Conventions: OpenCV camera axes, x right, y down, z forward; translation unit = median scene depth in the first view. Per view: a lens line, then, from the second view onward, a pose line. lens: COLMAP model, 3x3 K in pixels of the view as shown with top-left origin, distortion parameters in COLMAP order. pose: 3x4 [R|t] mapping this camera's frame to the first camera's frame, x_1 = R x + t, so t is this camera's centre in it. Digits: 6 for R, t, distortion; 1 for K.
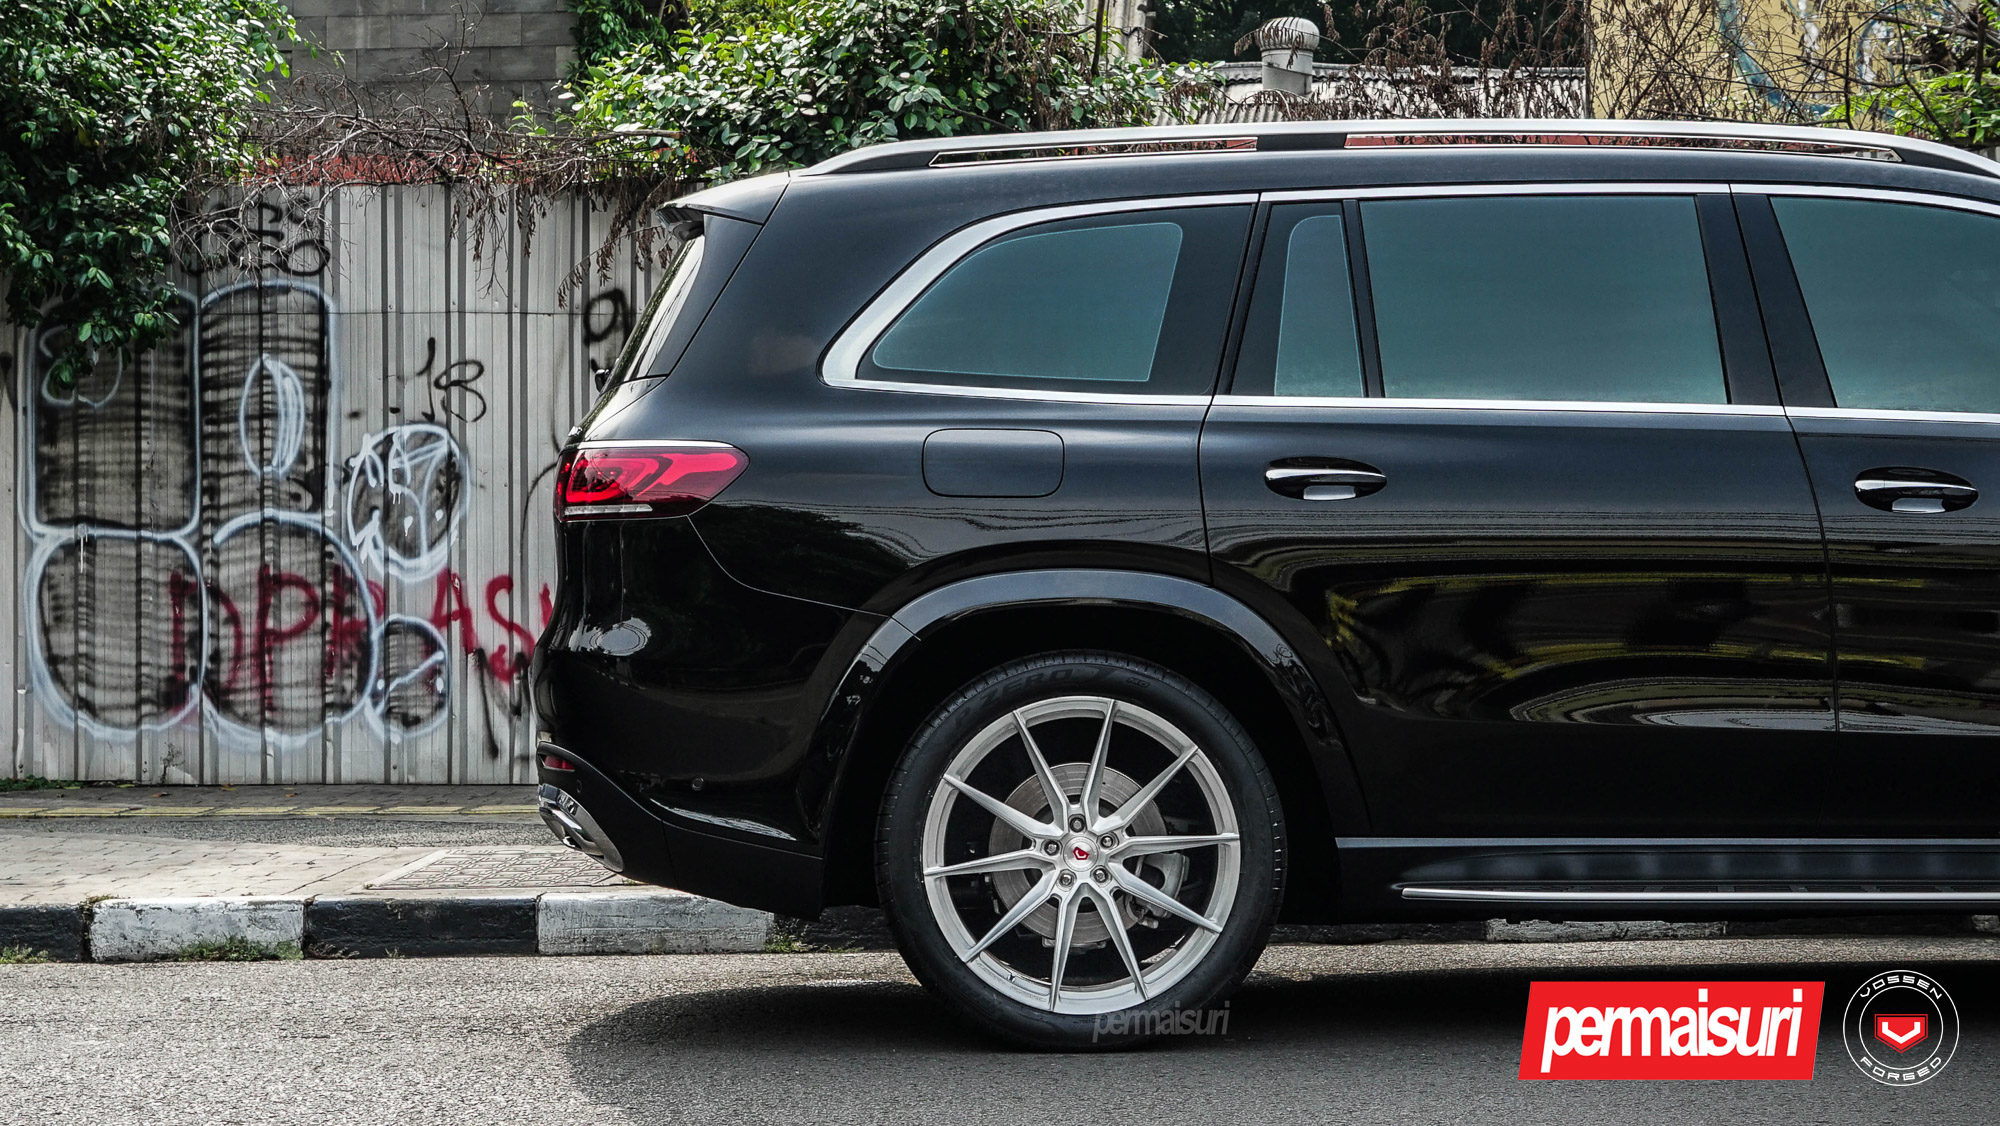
lens RADIAL K [[3590.1, 0, 1001.9], [0, 3590.1, 555.2], [0, 0, 1]] dist [0.005043, 0.000000]
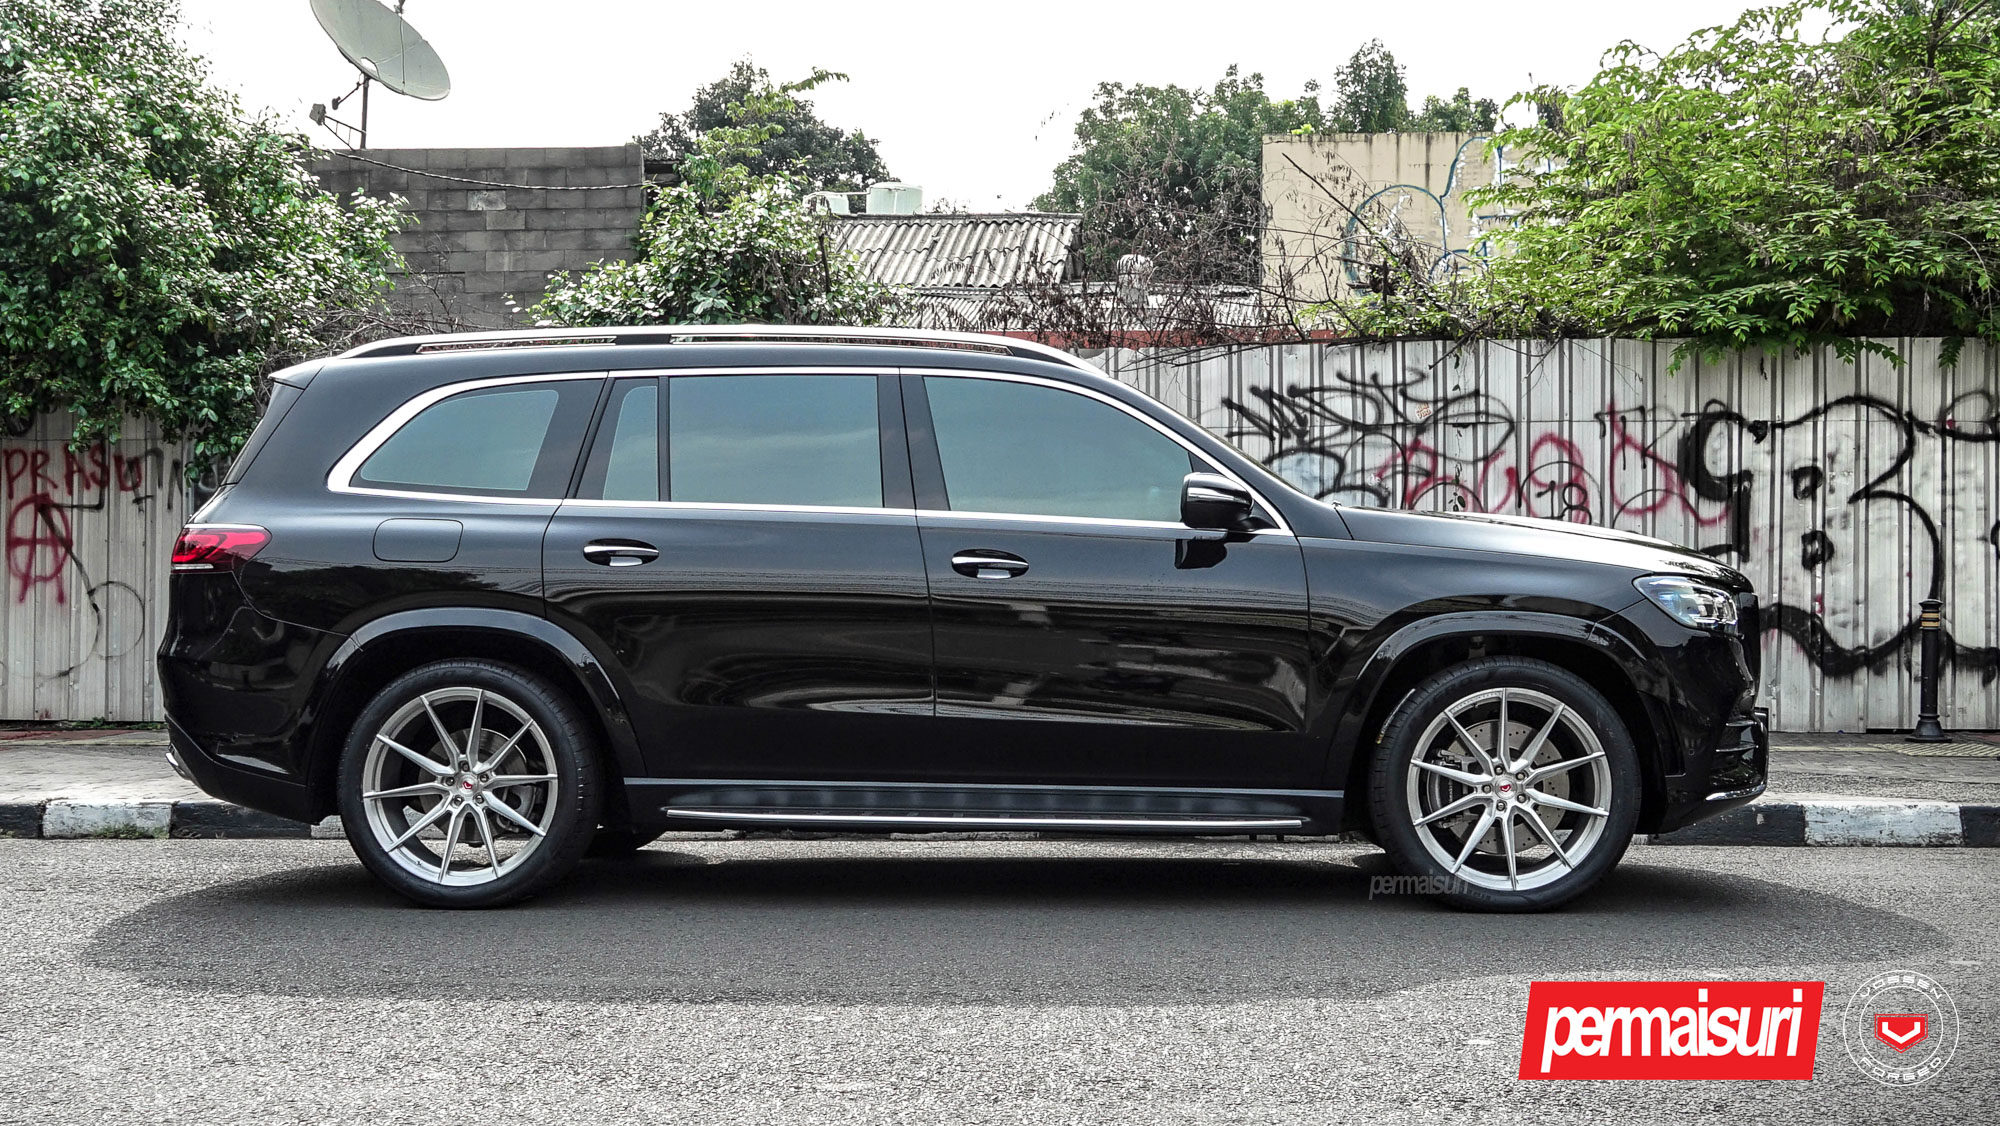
lens RADIAL K [[2223.2, 0, 969.3], [0, 2223.2, 618.8], [0, 0, 1]] dist [-0.007057, 0.000000]
pose [[0.998859, 0.011703, -0.046298, 0.285256], [-0.010976, 0.999813, 0.015929, -0.009148], [0.046475, -0.015403, 0.998801, 0.021913]]
